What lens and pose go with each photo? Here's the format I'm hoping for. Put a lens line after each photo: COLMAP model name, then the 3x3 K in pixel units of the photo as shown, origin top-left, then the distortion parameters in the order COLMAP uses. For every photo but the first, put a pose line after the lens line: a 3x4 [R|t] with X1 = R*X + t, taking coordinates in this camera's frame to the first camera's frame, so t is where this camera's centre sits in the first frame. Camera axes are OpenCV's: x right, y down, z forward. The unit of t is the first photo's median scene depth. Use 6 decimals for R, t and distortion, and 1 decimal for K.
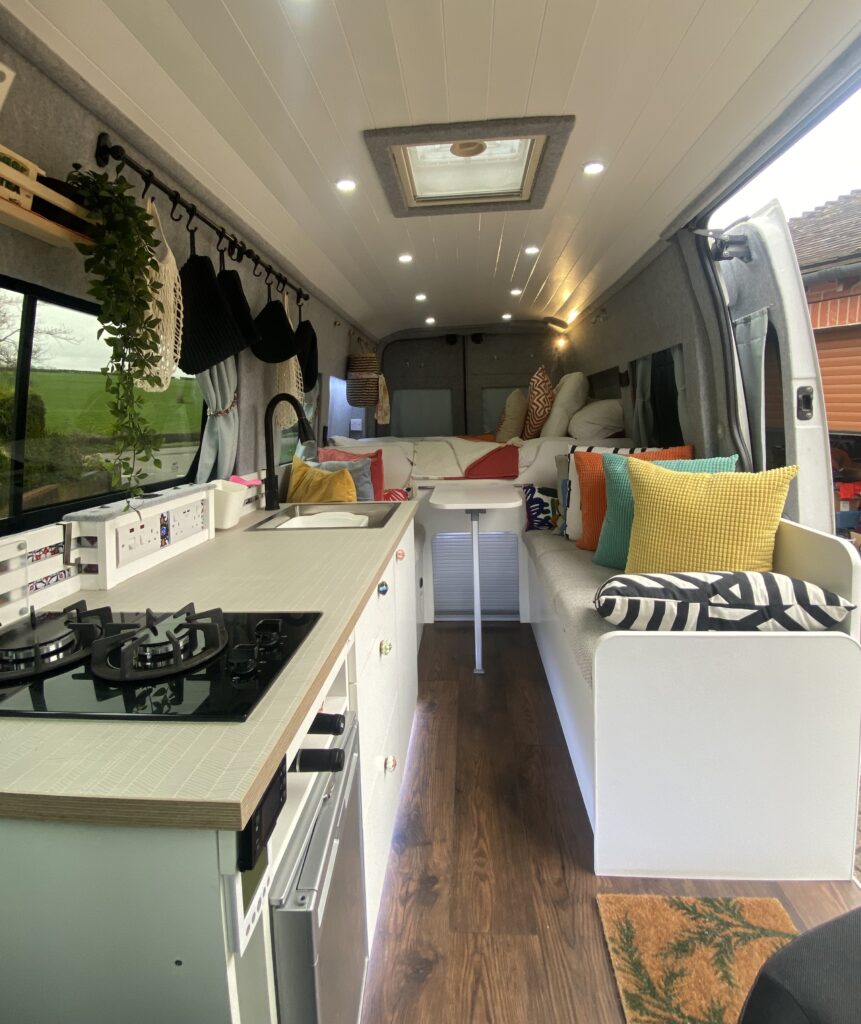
lens RADIAL K [[494.2, 0, 430.5], [0, 494.2, 447.9], [0, 0, 1]] dist [0.035217, -0.029580]
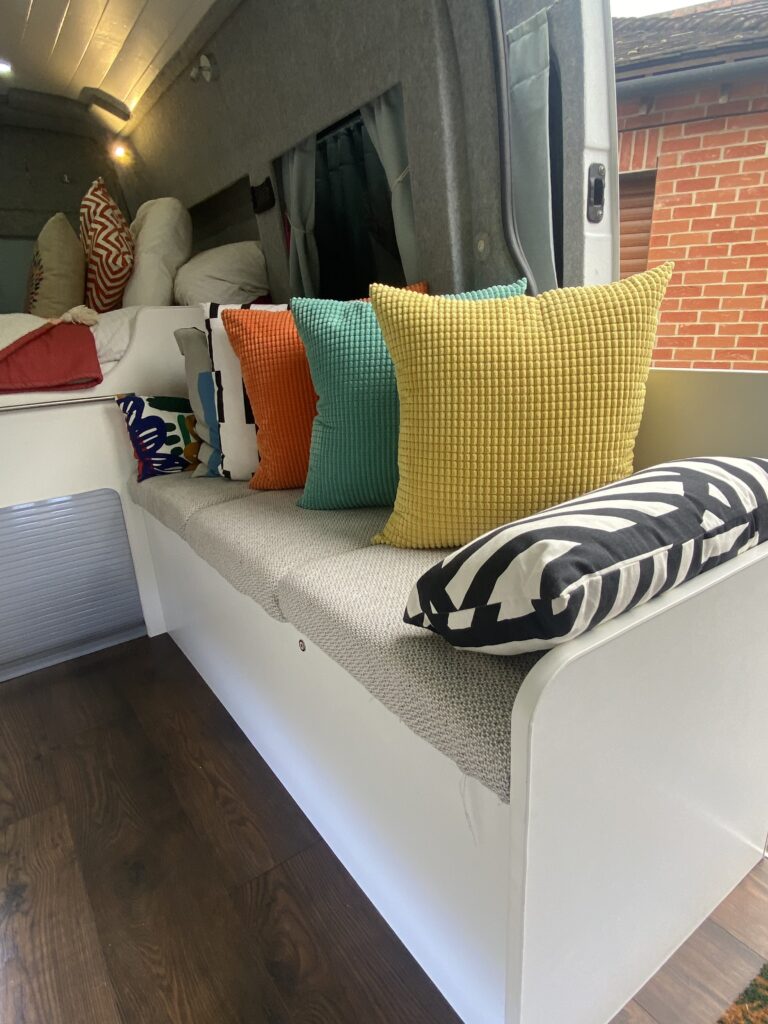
lens RADIAL K [[579.9, 0, 386.6], [0, 579.9, 513.6], [0, 0, 1]] dist [0.043780, -0.045528]
pose [[0.767723, -0.206092, 0.606735, 0.010818], [0.067513, 0.967612, 0.243245, 0.092961], [-0.637216, -0.145782, 0.756772, 0.486598]]
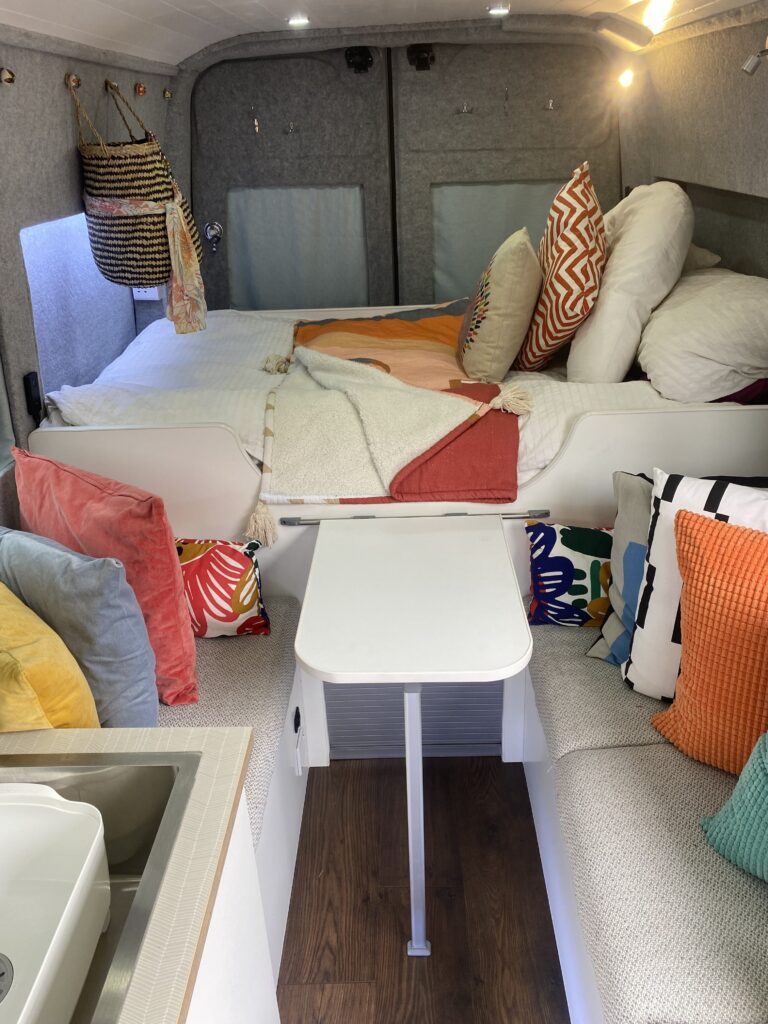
lens RADIAL K [[778.4, 0, 386.9], [0, 778.4, 514.8], [0, 0, 1]] dist [0.035253, -0.039908]
pose [[0.998450, -0.029681, 0.047082, 0.052748], [0.008912, 0.920283, 0.391151, -0.275116], [-0.054938, -0.390125, 0.919121, 0.572306]]
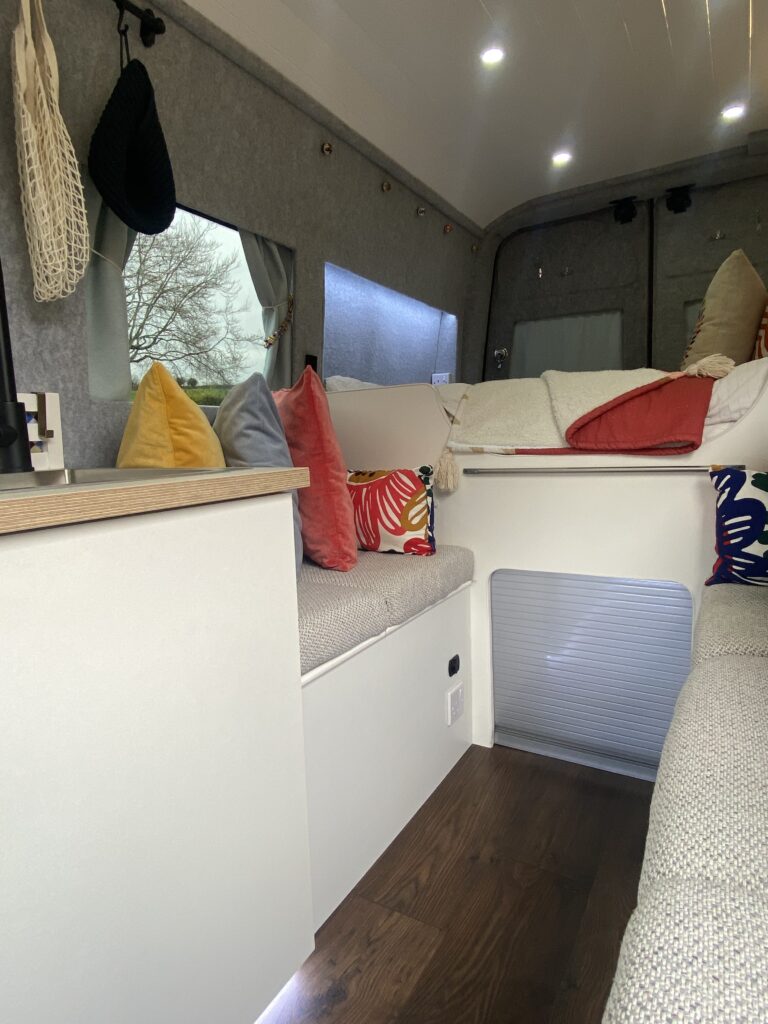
lens RADIAL K [[579.9, 0, 386.6], [0, 579.9, 513.6], [0, 0, 1]] dist [0.043780, -0.045528]
pose [[0.896597, 0.054848, -0.439439, 0.234391], [-0.017985, 0.995992, 0.087618, 0.109755], [0.442483, -0.070655, 0.893989, 0.685580]]
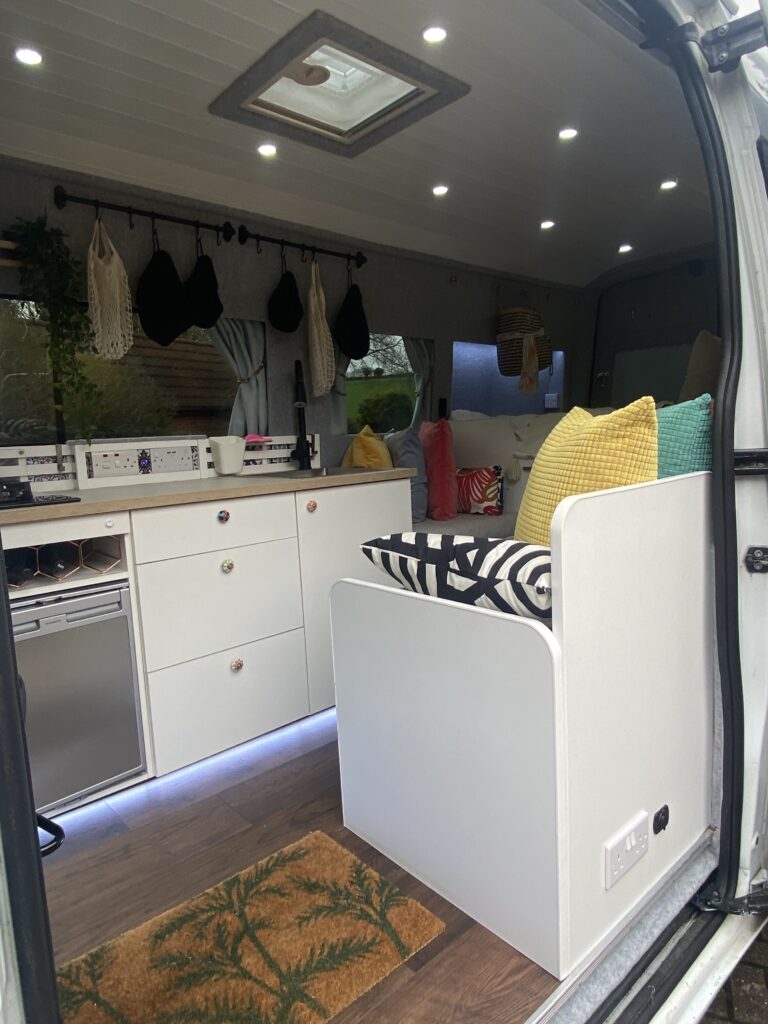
lens RADIAL K [[624.3, 0, 388.4], [0, 624.3, 509.3], [0, 0, 1]] dist [0.052658, -0.001229]
pose [[0.724572, 0.078311, -0.684736, 0.793052], [-0.017295, 0.995277, 0.095525, 0.078139], [0.688983, -0.057372, 0.722504, 0.127073]]
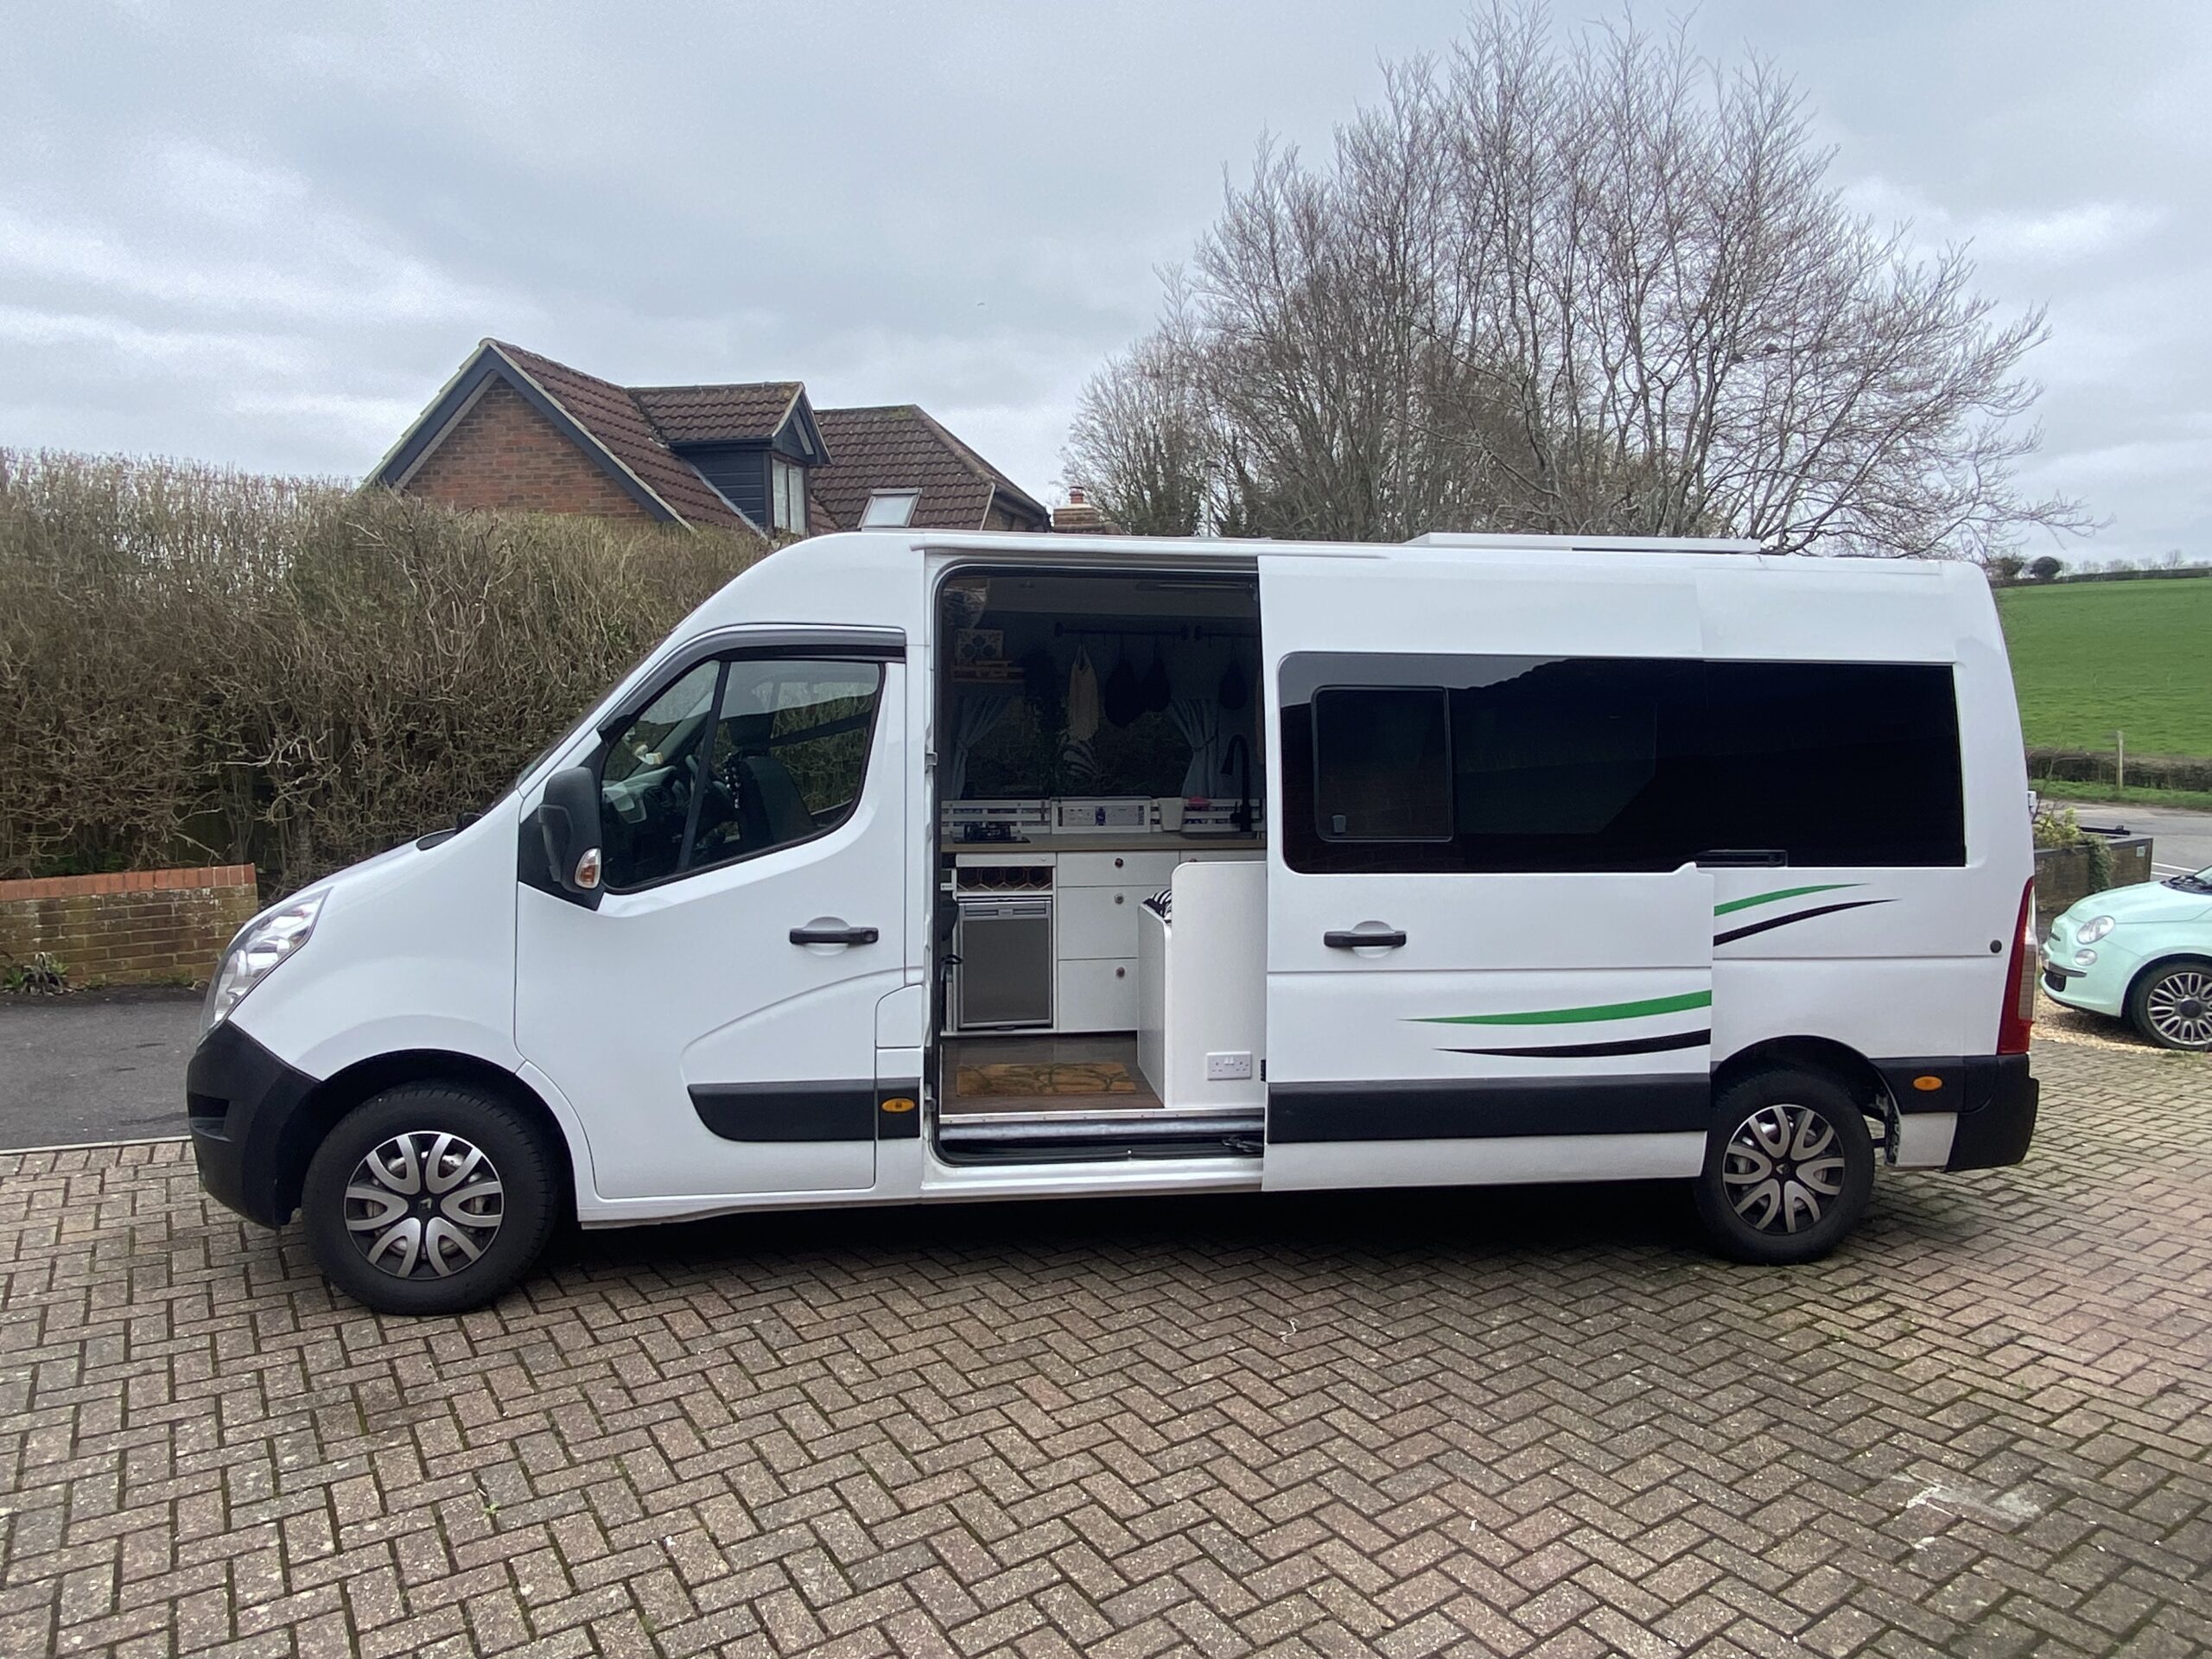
lens RADIAL K [[1435.8, 0, 1102.8], [0, 1435.8, 779.9], [0, 0, 1]] dist [0.045512, -0.049372]
pose [[0.213730, 0.063990, -0.974795, 3.006755], [-0.069538, 0.996318, 0.050156, -0.150195], [0.974415, 0.057065, 0.217393, -0.078540]]
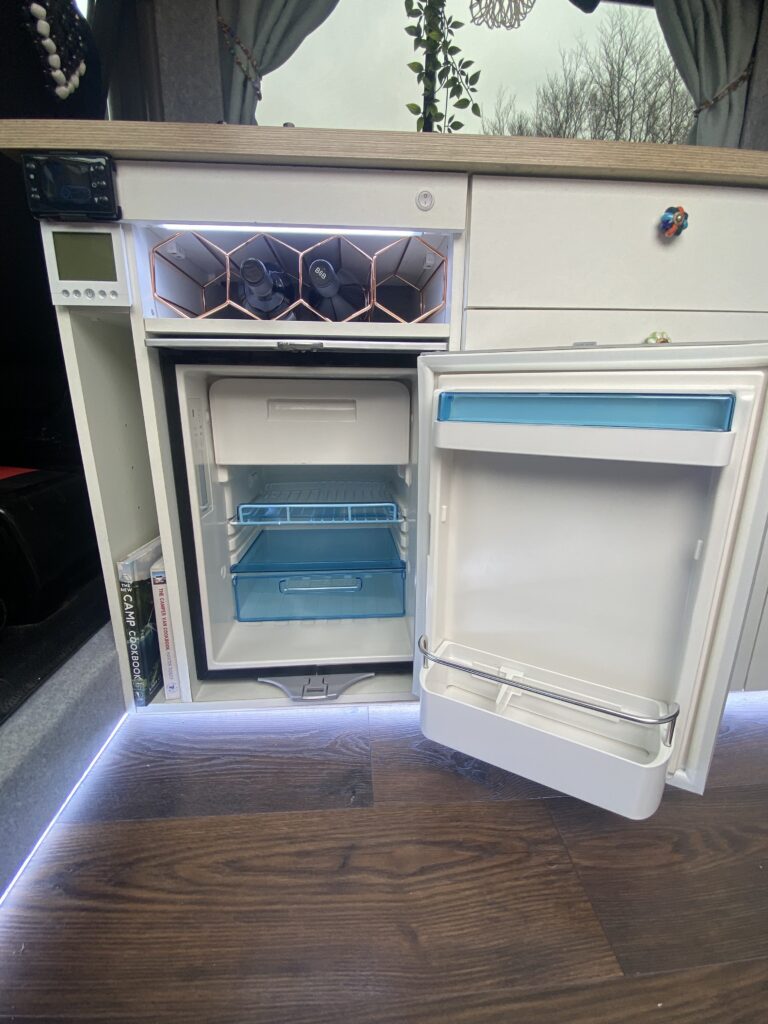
lens RADIAL K [[466.0, 0, 384.0], [0, 466.0, 512.0], [0, 0, 1]] dist [0.029301, -0.024643]
pose [[0.151845, 0.280004, -0.947914, 0.263405], [-0.072239, 0.959614, 0.271888, 0.303053], [0.985761, 0.027191, 0.165940, 0.416812]]
